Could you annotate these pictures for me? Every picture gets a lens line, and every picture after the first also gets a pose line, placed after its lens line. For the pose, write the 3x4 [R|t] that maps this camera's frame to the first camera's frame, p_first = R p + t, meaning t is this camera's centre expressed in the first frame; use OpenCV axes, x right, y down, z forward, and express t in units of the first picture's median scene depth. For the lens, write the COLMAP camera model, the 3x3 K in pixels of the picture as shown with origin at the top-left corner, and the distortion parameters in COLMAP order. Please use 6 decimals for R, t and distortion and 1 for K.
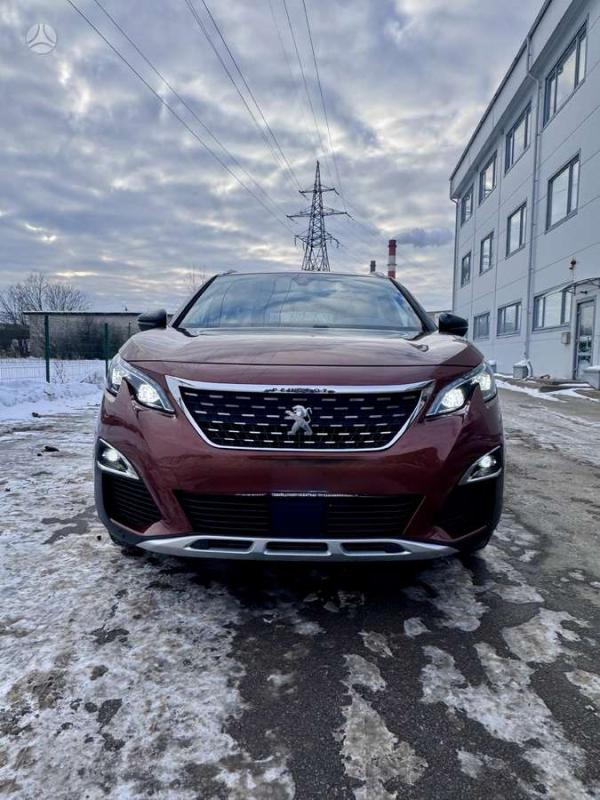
lens RADIAL K [[542.2, 0, 297.8], [0, 542.2, 401.0], [0, 0, 1]] dist [-0.004889, 0.005211]
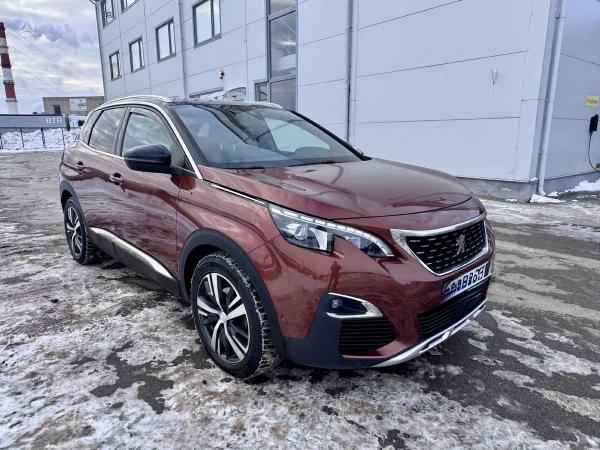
lens RADIAL K [[406.6, 0, 298.8], [0, 406.6, 224.2], [0, 0, 1]] dist [-0.004889, 0.005211]
pose [[0.709091, -0.169852, 0.684354, -1.022668], [0.071538, 0.982875, 0.169819, -0.230382], [-0.701479, -0.071460, 0.709098, 0.490955]]
